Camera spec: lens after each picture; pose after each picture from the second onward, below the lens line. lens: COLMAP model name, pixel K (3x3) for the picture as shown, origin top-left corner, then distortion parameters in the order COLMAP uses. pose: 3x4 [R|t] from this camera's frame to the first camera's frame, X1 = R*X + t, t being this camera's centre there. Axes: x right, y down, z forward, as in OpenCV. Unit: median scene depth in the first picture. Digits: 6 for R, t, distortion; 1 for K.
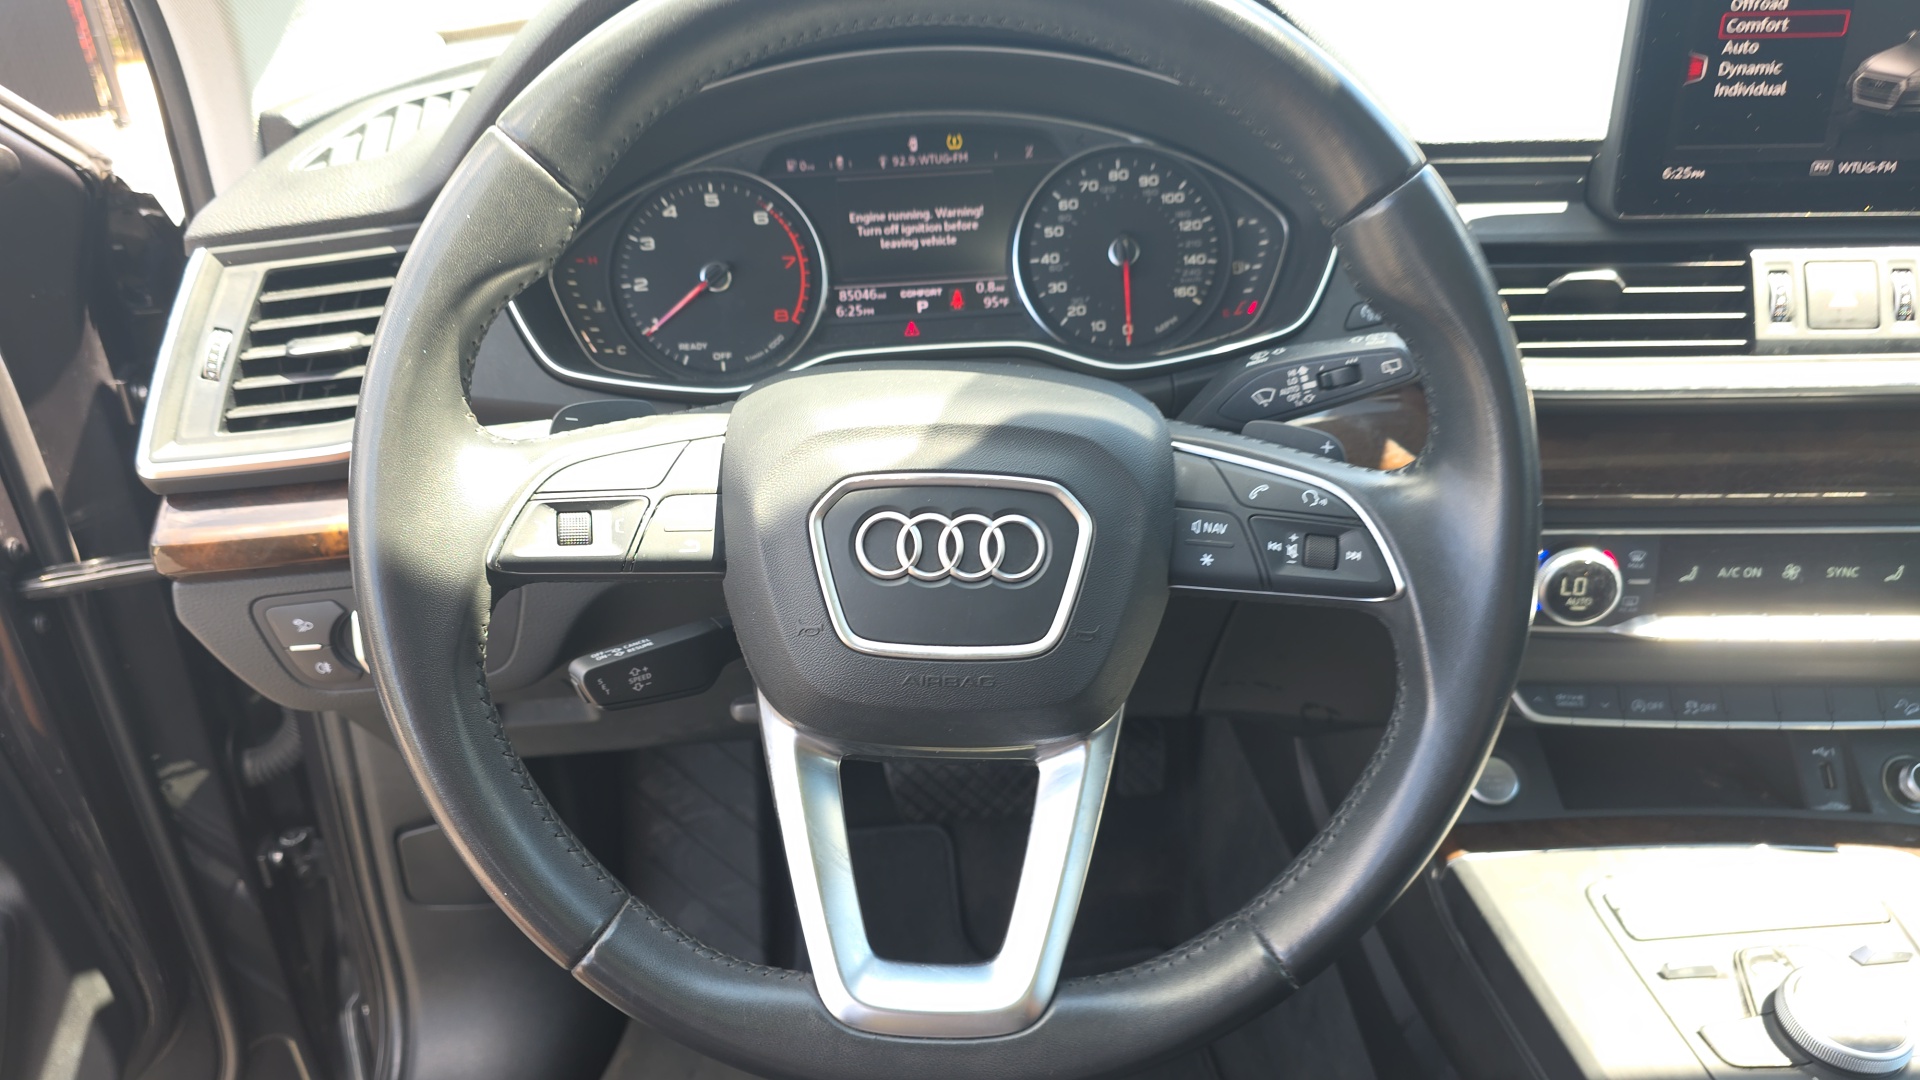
lens RADIAL K [[1303.5, 0, 947.2], [0, 1303.5, 533.9], [0, 0, 1]] dist [0.055080, -0.059709]
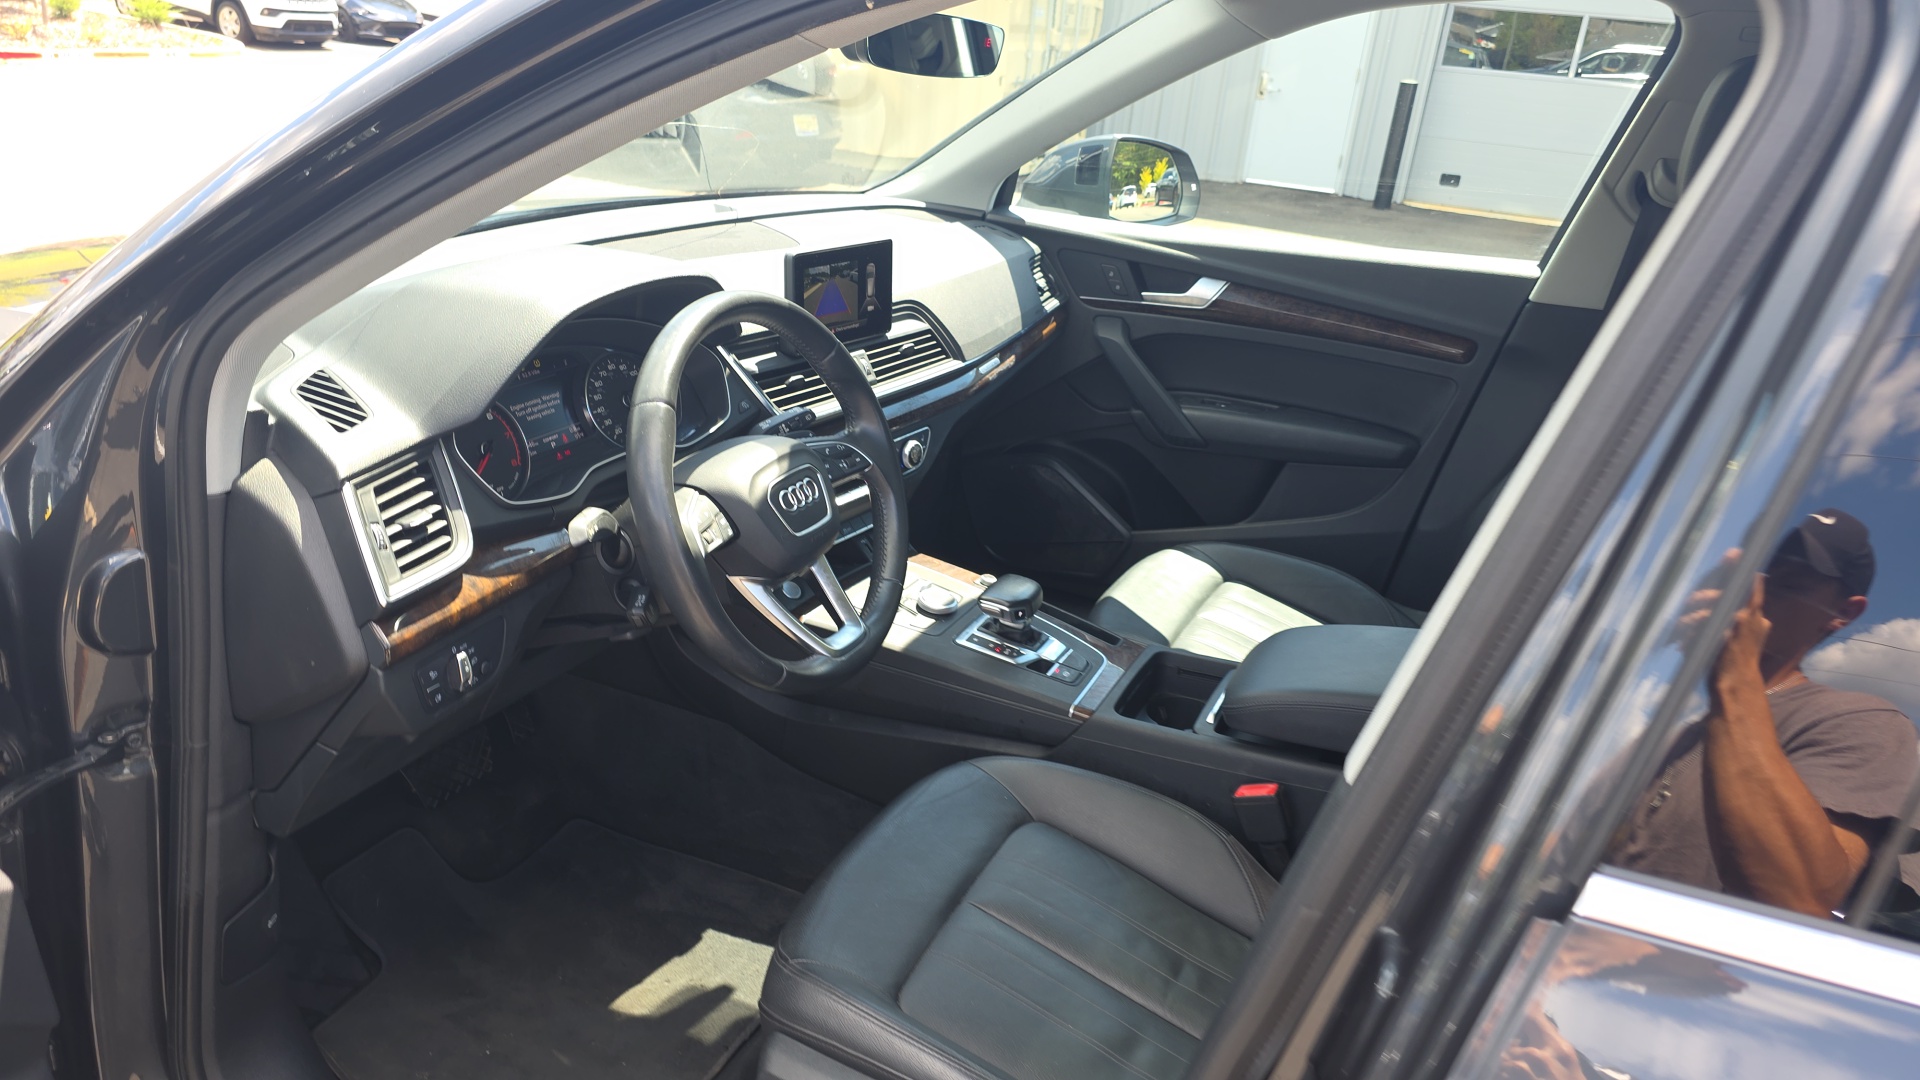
lens RADIAL K [[1303.5, 0, 937.4], [0, 1303.5, 562.0], [0, 0, 1]] dist [0.055080, -0.059709]
pose [[0.483845, -0.275998, 0.830493, -1.498168], [0.323062, 0.938272, 0.123600, -0.069445], [-0.813342, 0.208498, 0.543142, -0.532650]]
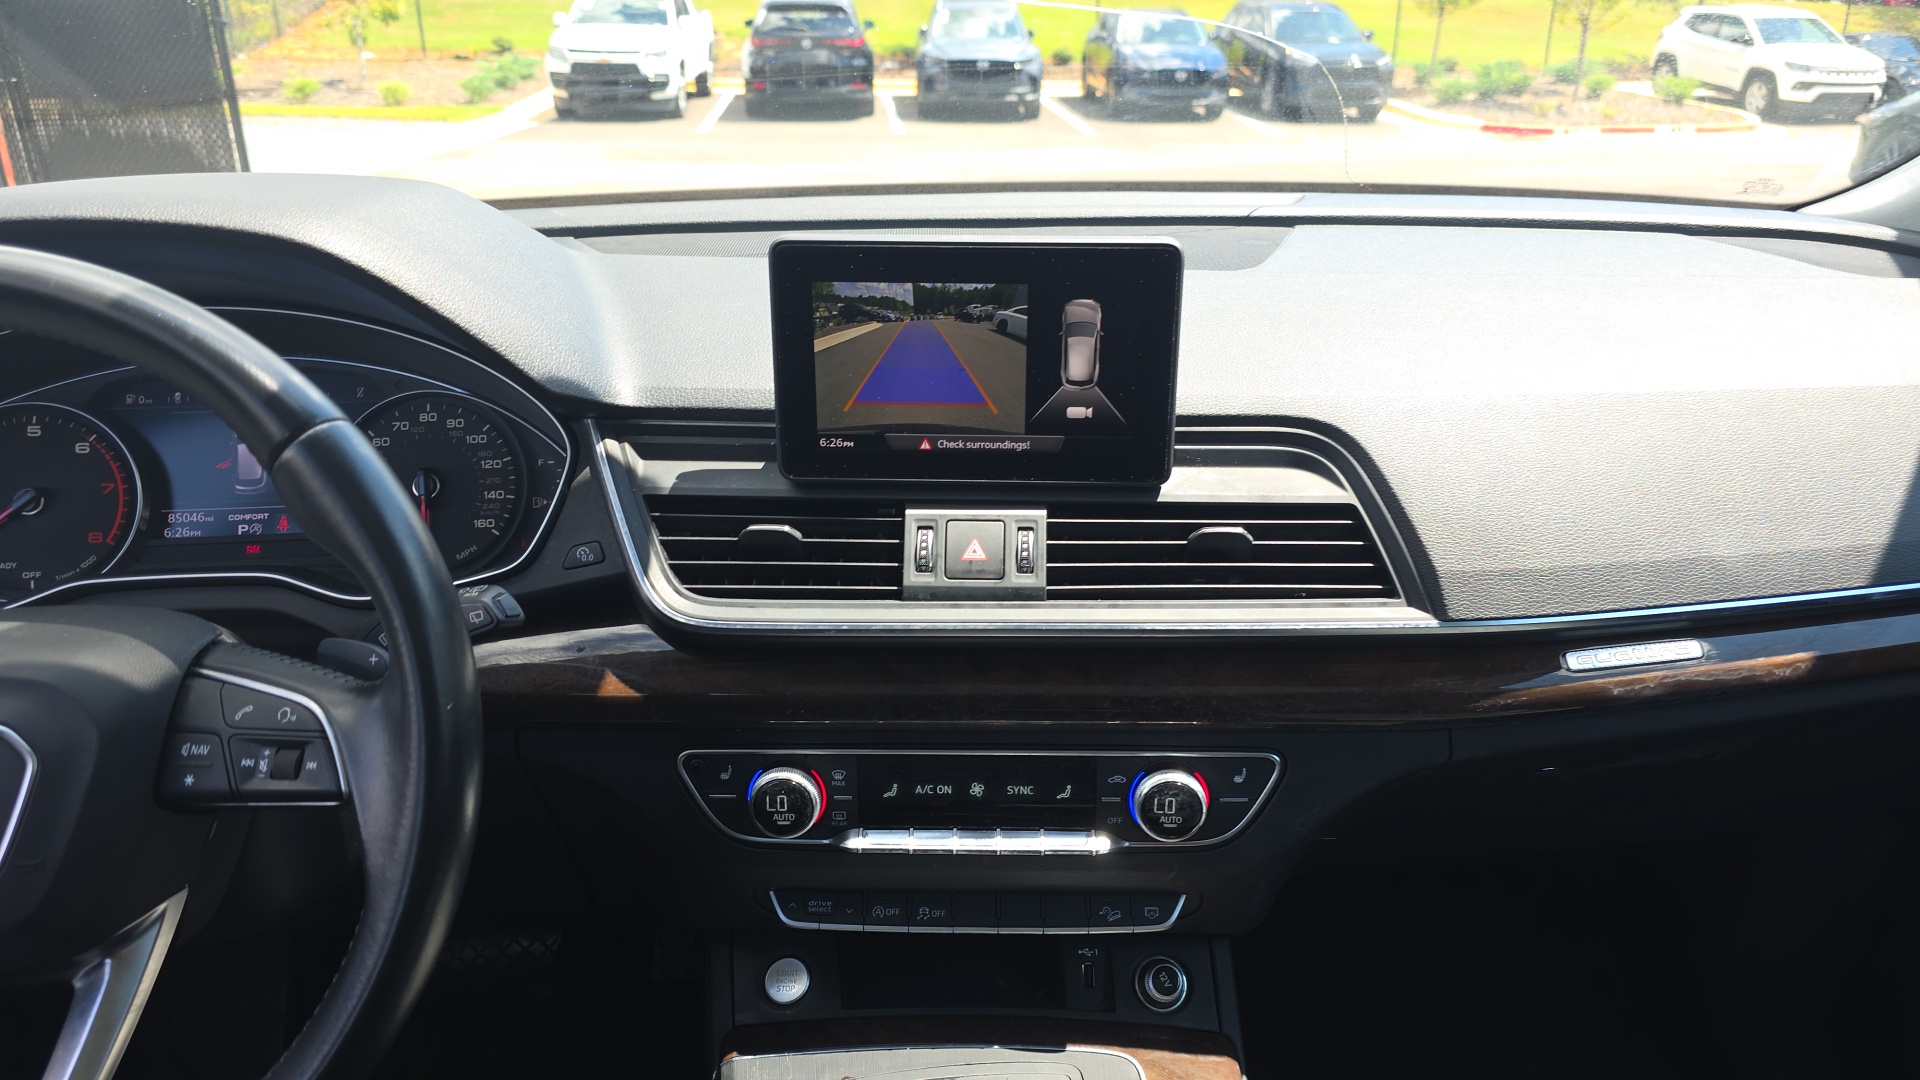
lens RADIAL K [[1303.5, 0, 977.5], [0, 1303.5, 517.7], [0, 0, 1]] dist [0.055080, -0.059709]
pose [[0.997753, 0.019201, 0.064187, 0.528396], [-0.011001, 0.992002, -0.125745, -0.056909], [-0.066088, 0.124756, 0.989984, -0.114820]]
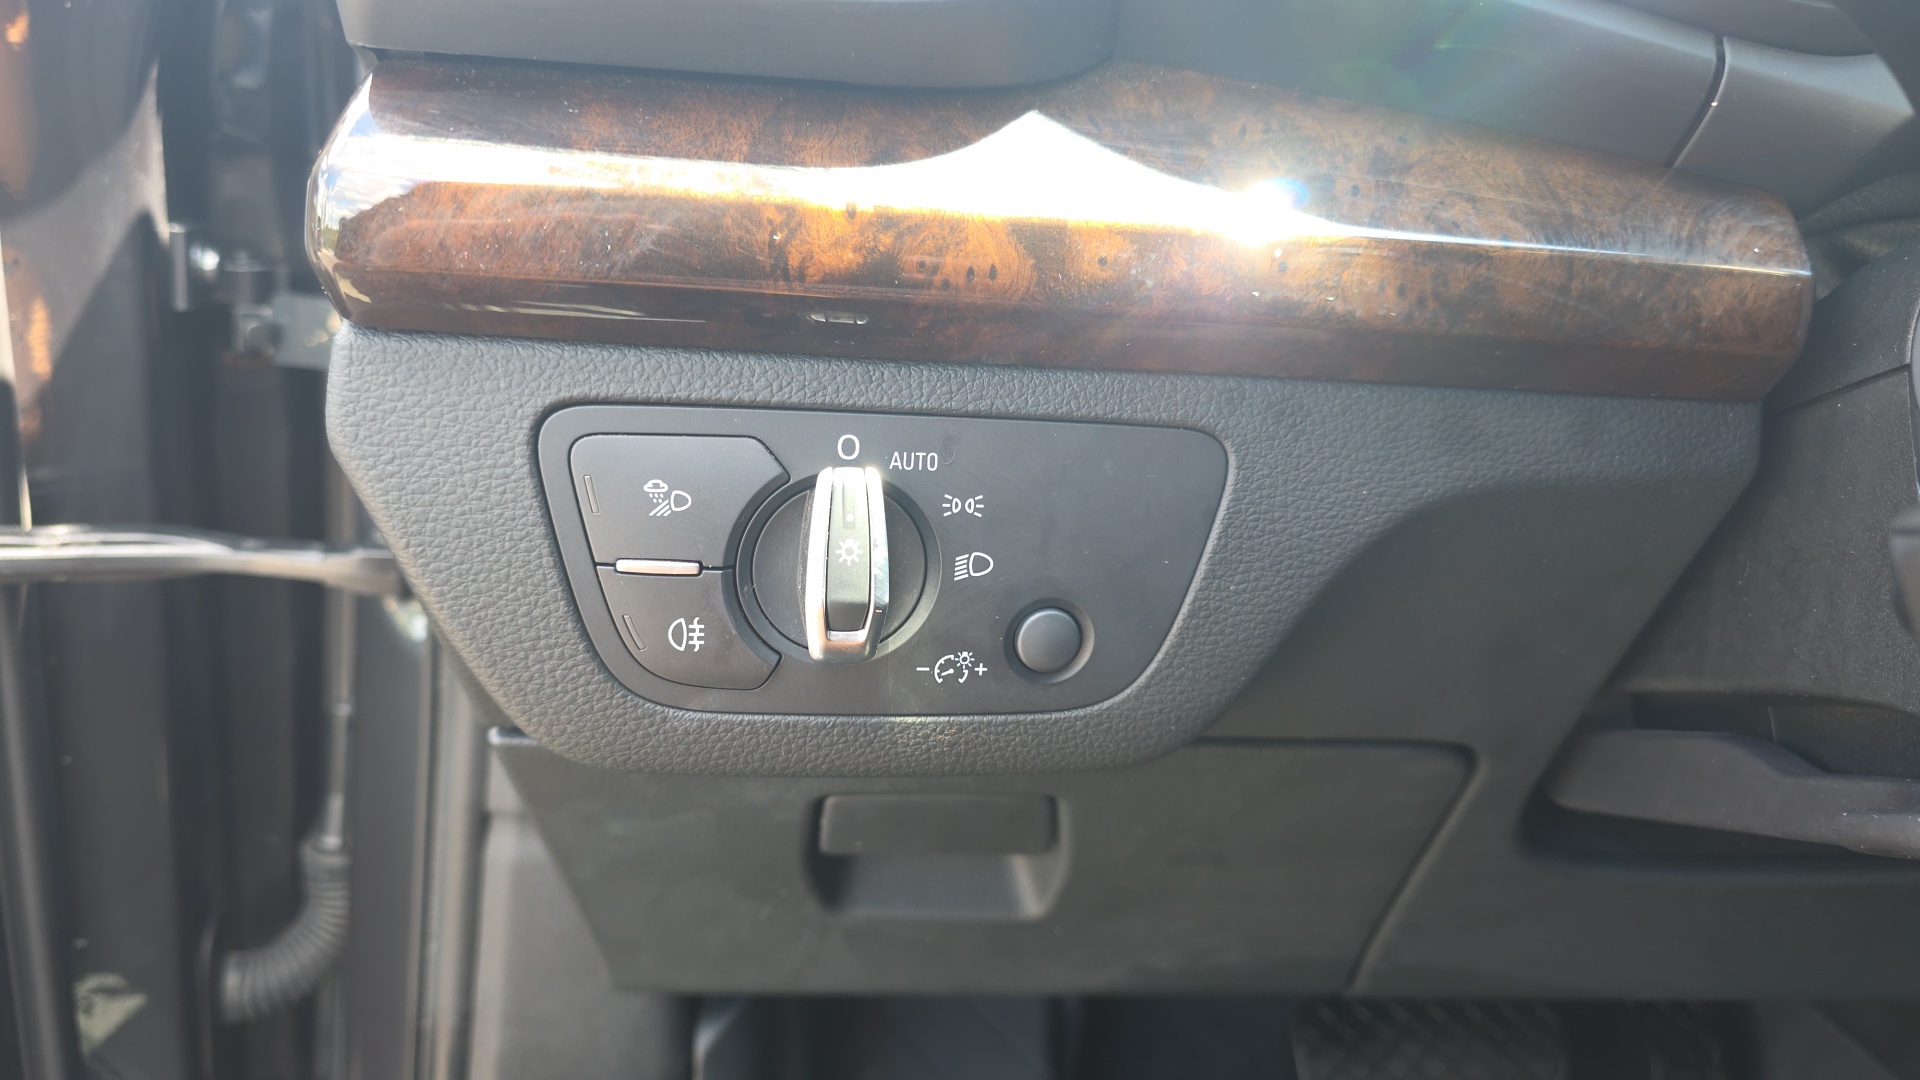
lens RADIAL K [[1303.5, 0, 957.9], [0, 1303.5, 541.9], [0, 0, 1]] dist [0.055080, -0.059709]
pose [[0.995796, 0.087270, 0.027834, -0.388287], [-0.078983, 0.971923, -0.221649, 0.142699], [-0.046396, 0.218518, 0.974729, 0.603337]]
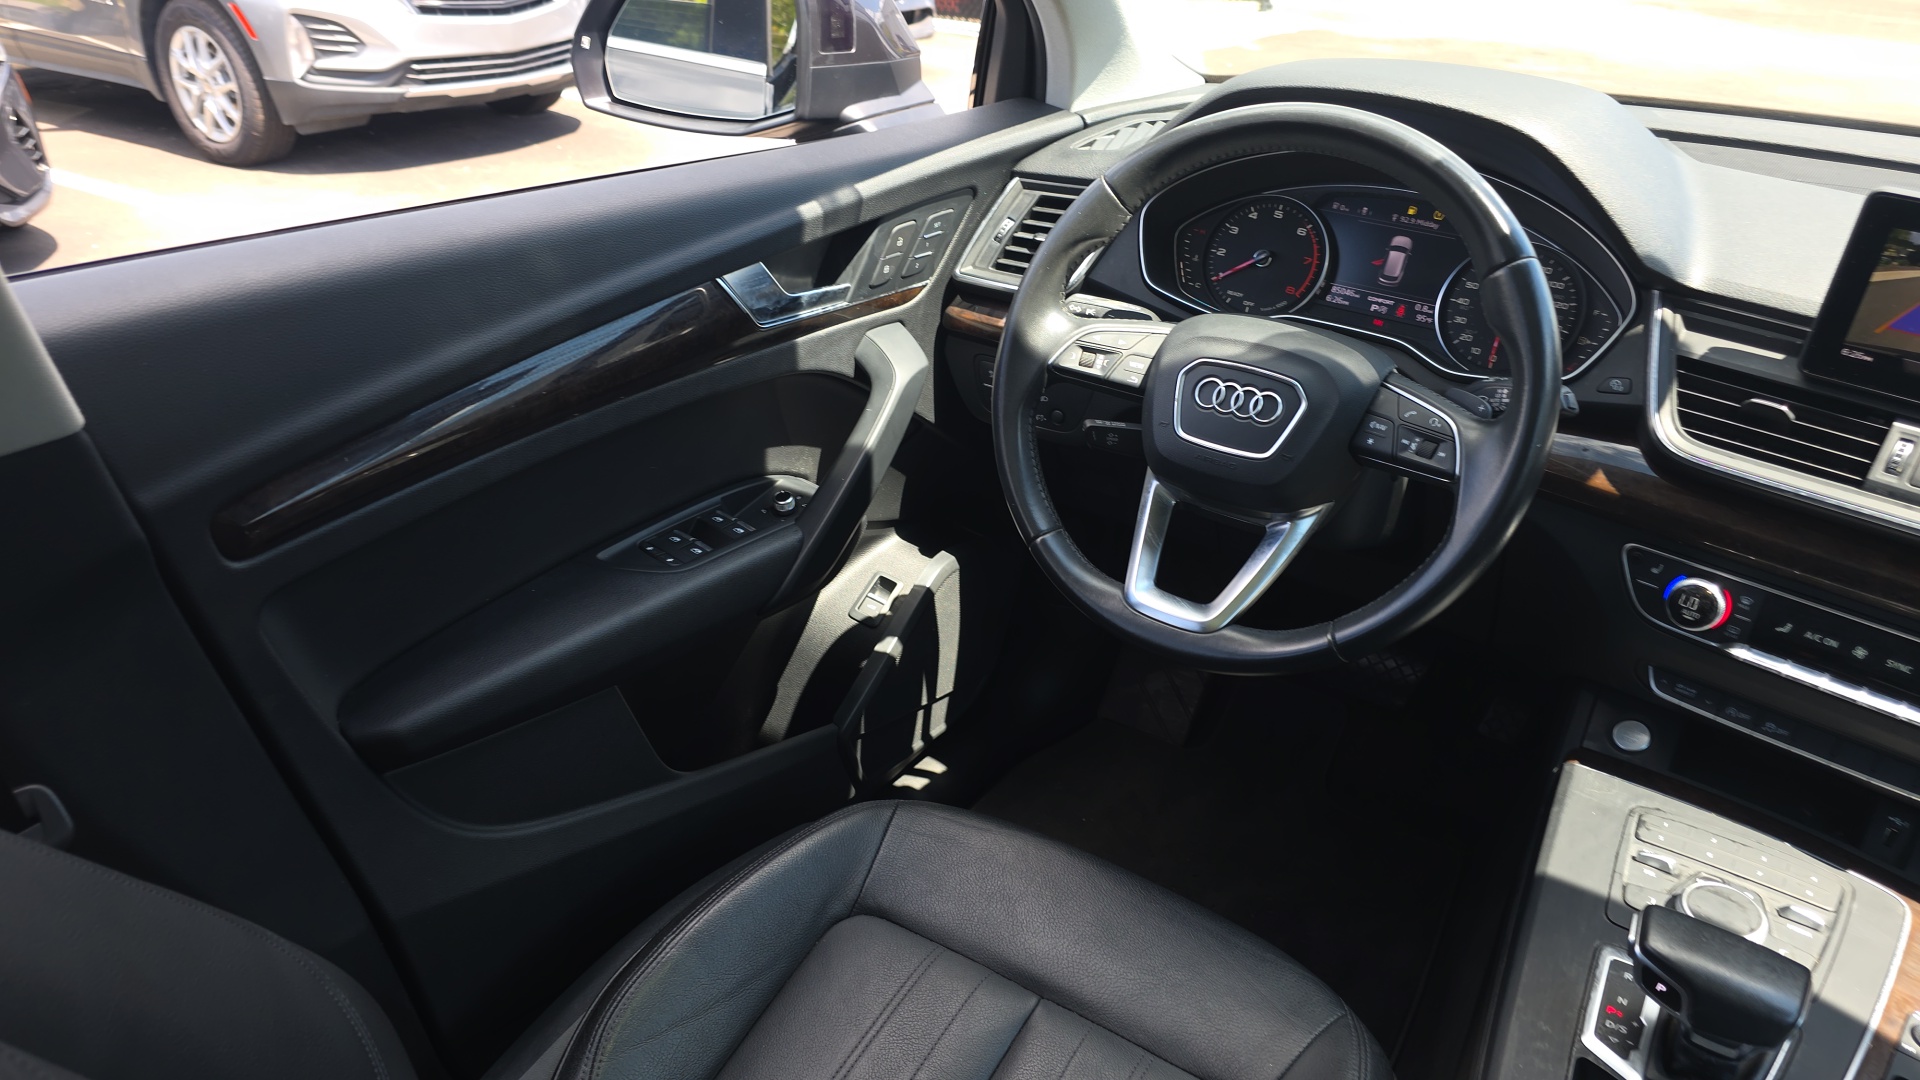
lens RADIAL K [[1303.5, 0, 947.7], [0, 1303.5, 579.7], [0, 0, 1]] dist [0.055080, -0.059709]
pose [[0.792062, 0.376038, -0.480868, 0.482909], [-0.349591, 0.925192, 0.147670, 0.083904], [0.500424, 0.051143, 0.864268, -0.670476]]
